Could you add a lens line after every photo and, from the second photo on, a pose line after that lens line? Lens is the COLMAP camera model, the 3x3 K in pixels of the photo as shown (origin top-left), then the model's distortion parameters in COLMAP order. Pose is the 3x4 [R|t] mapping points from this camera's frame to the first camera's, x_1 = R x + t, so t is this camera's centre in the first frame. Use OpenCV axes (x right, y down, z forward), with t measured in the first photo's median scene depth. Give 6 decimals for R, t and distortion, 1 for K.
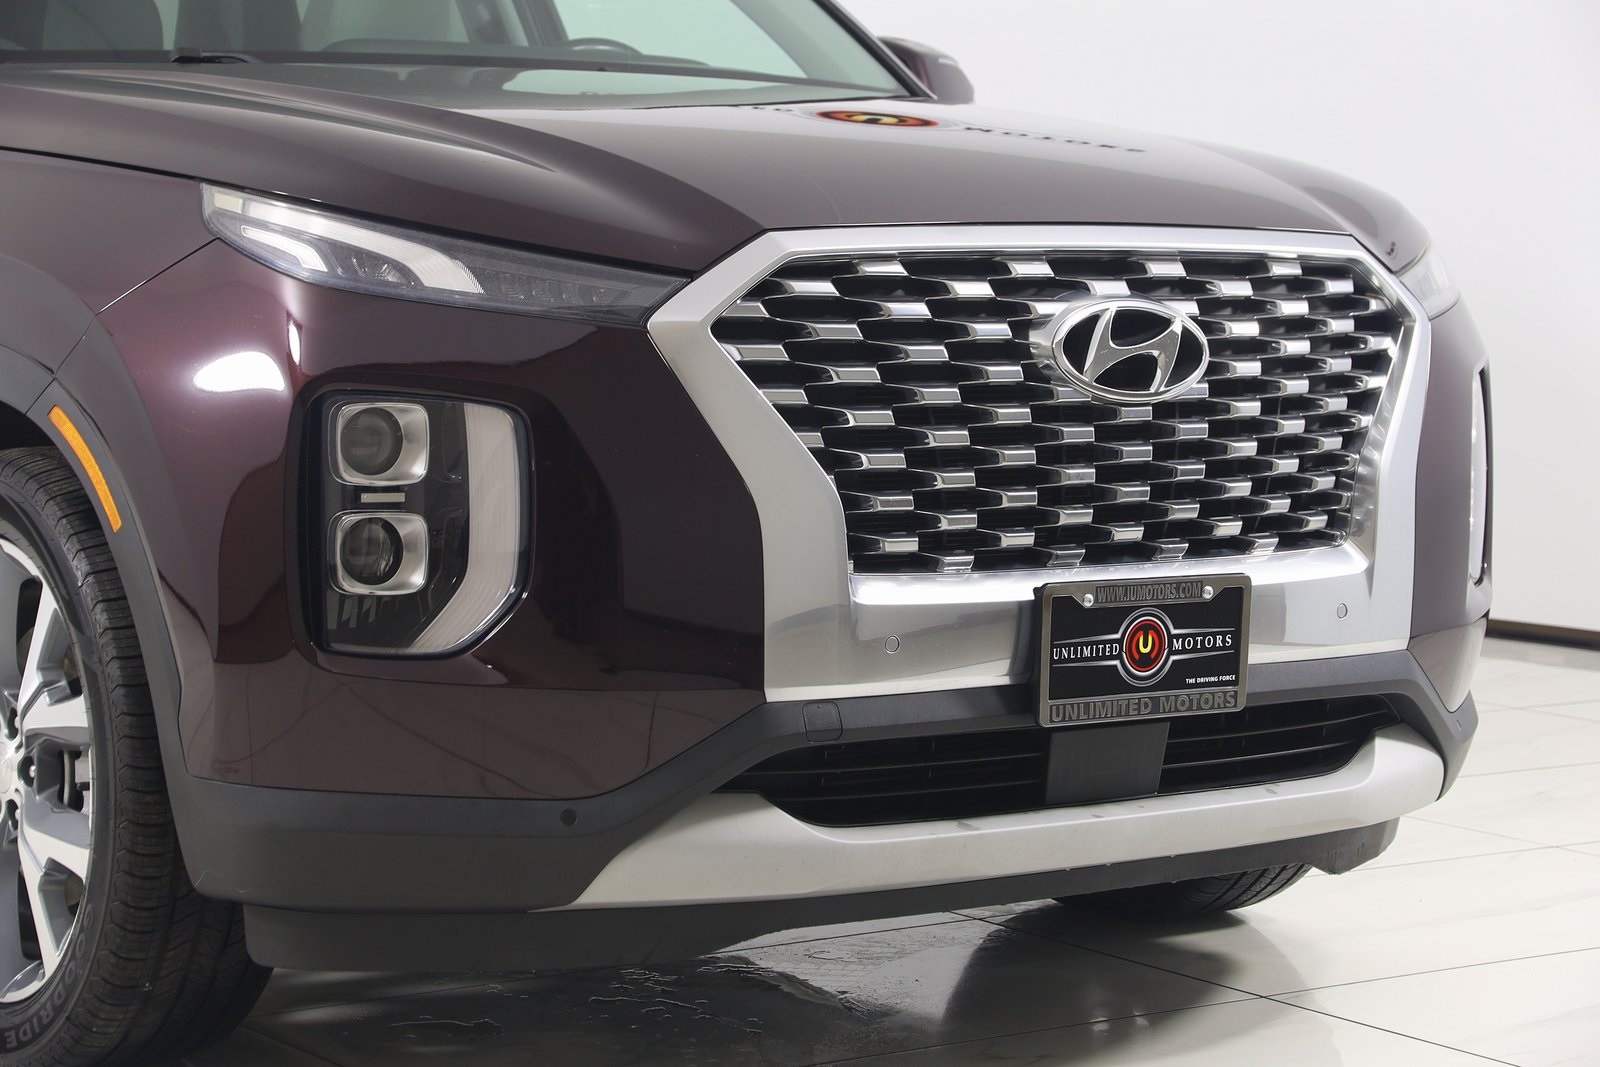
lens RADIAL K [[3683.0, 0, 797.5], [0, 3683.0, 532.8], [0, 0, 1]] dist [0.259920, 0.000000]
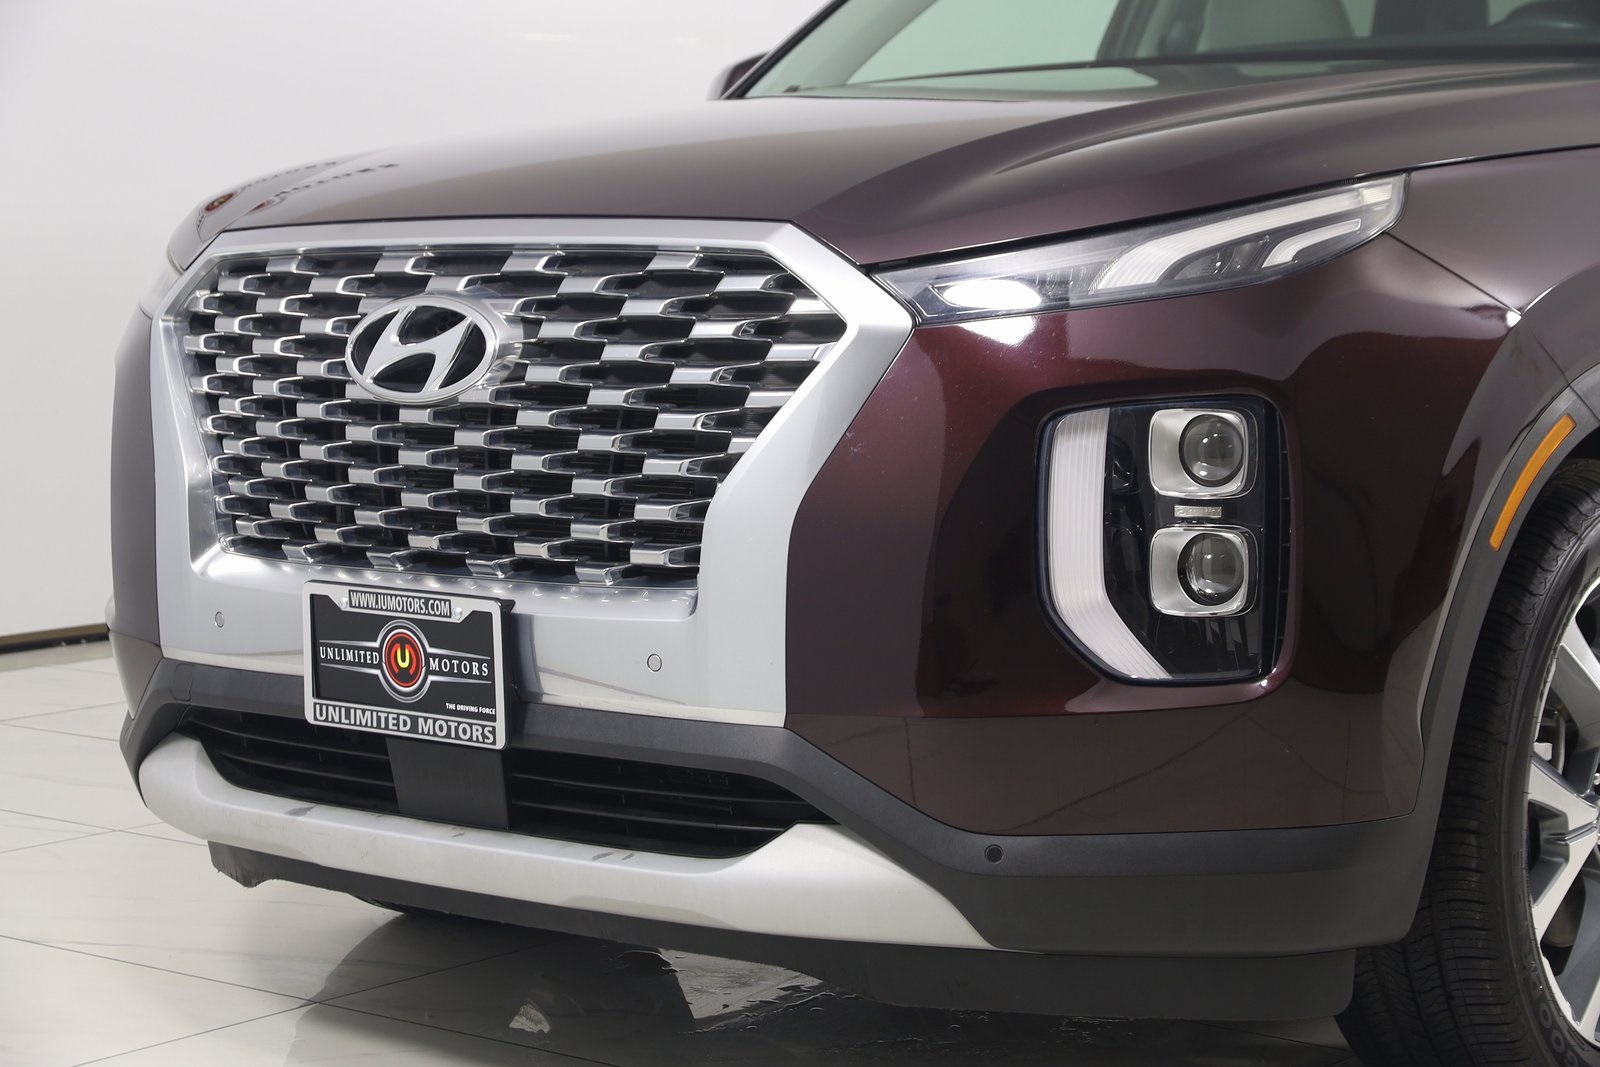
lens RADIAL K [[3060.2, 0, 786.7], [0, 3060.2, 537.3], [0, 0, 1]] dist [0.184708, 0.000000]
pose [[0.240353, 0.073776, -0.967878, 0.888870], [-0.067930, 0.995941, 0.059046, -0.054776], [0.968306, 0.051556, 0.244389, 0.908079]]
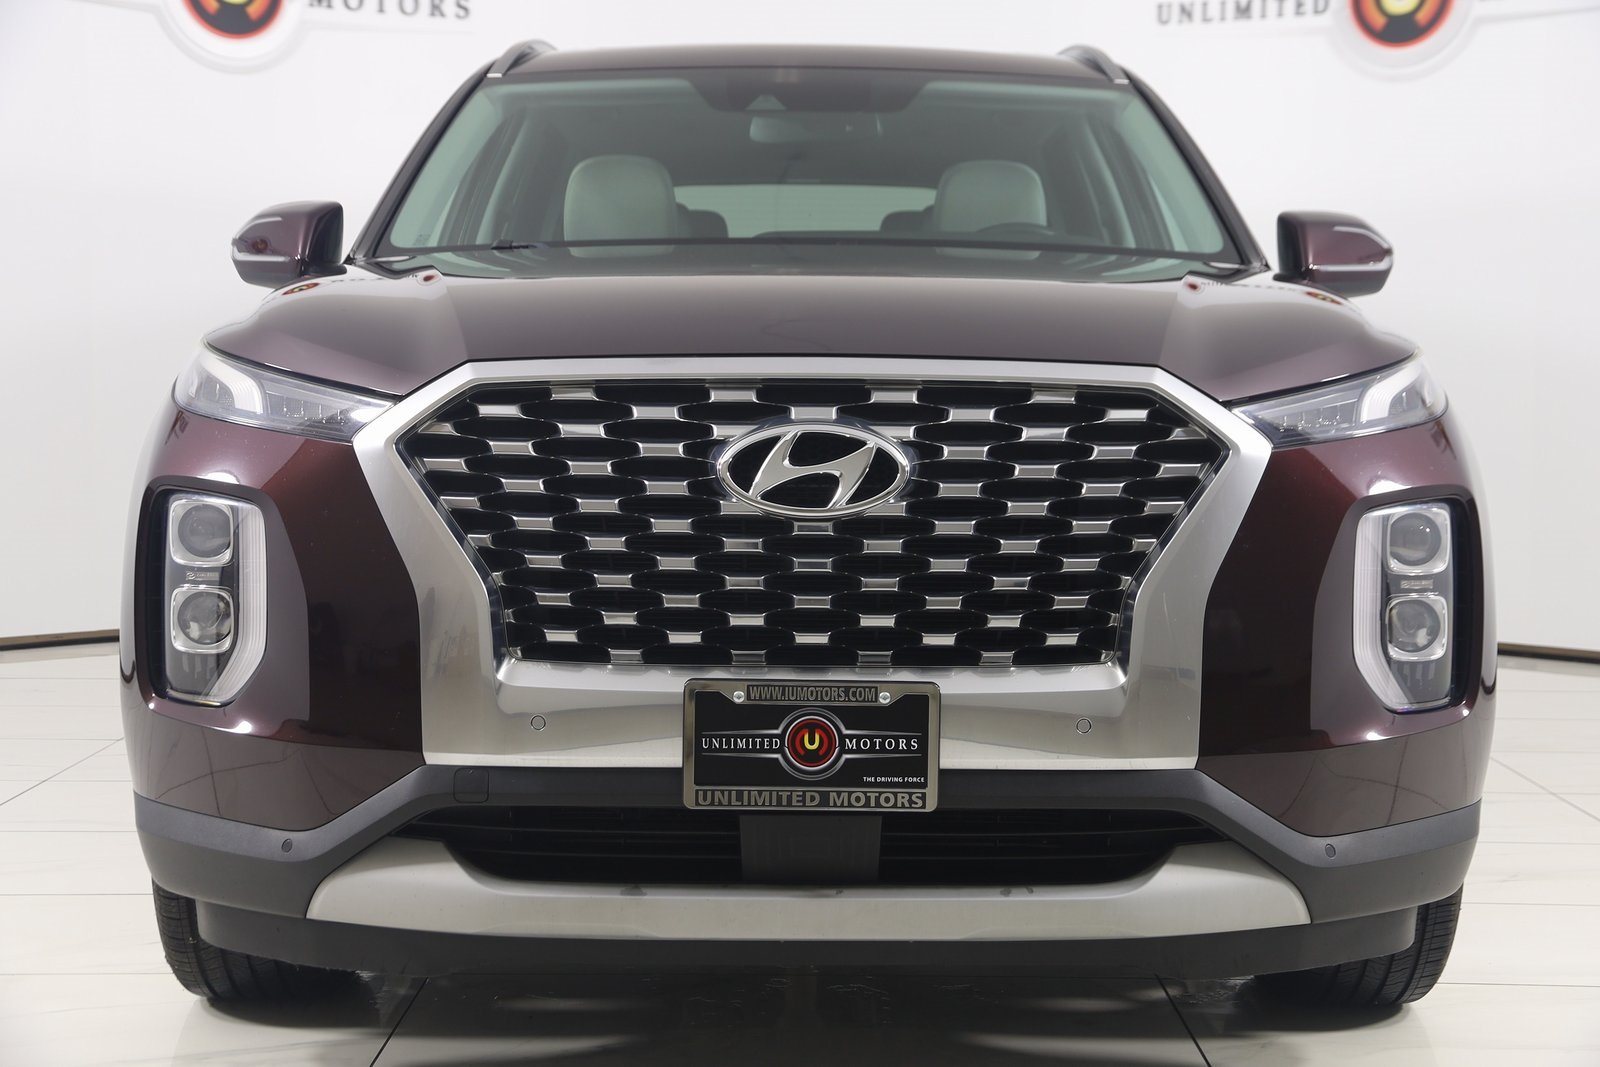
lens RADIAL K [[2471.7, 0, 783.4], [0, 2471.7, 528.8], [0, 0, 1]] dist [0.129705, 0.000000]
pose [[0.814407, 0.027571, -0.579639, 0.510288], [-0.047222, 0.998707, -0.018844, -0.018166], [0.578370, 0.042719, 0.814655, 0.405031]]
